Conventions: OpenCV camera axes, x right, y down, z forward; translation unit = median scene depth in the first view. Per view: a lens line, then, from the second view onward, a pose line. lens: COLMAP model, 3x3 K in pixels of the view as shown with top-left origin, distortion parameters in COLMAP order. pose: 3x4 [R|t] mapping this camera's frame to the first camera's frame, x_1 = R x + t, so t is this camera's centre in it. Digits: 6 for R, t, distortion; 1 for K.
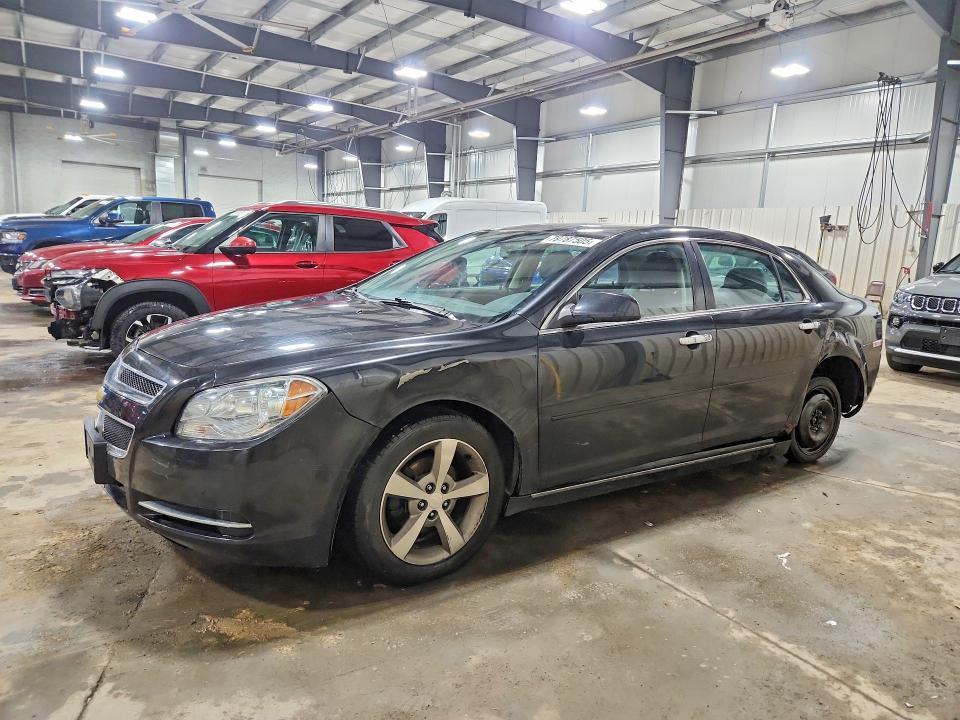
lens RADIAL K [[652.0, 0, 480.1], [0, 652.0, 359.9], [0, 0, 1]] dist [0.003215, -0.000143]
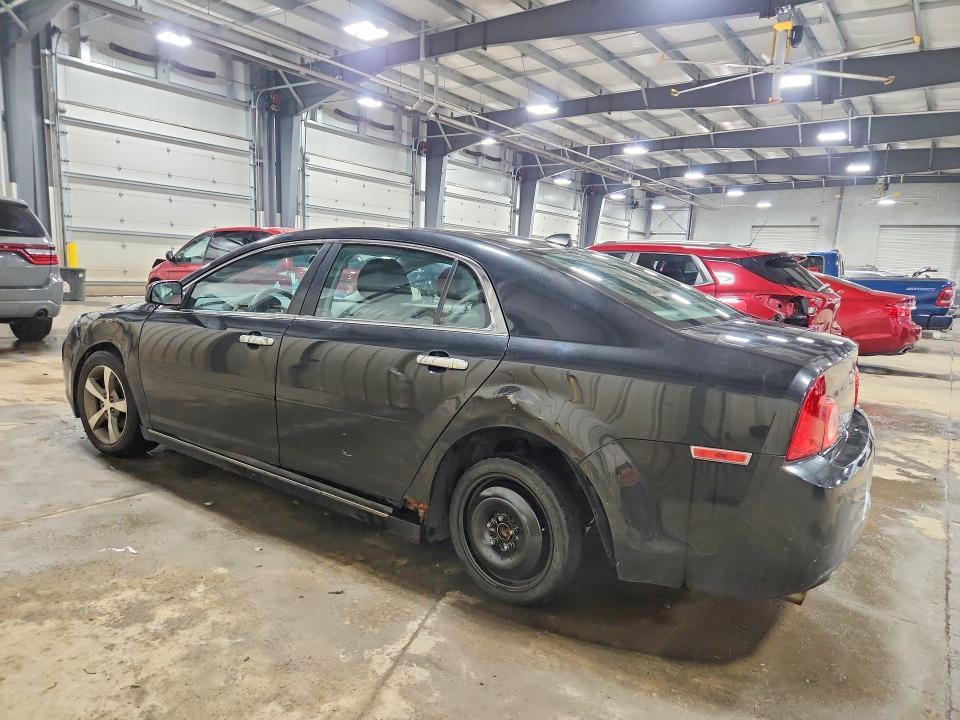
lens RADIAL K [[654.5, 0, 480.2], [0, 654.5, 364.6], [0, 0, 1]] dist [0.004628, 0.000436]
pose [[0.335795, 0.098020, -0.936821, 1.387058], [-0.187885, 0.981555, 0.035355, -0.094299], [0.923007, 0.164142, 0.348018, 0.992226]]
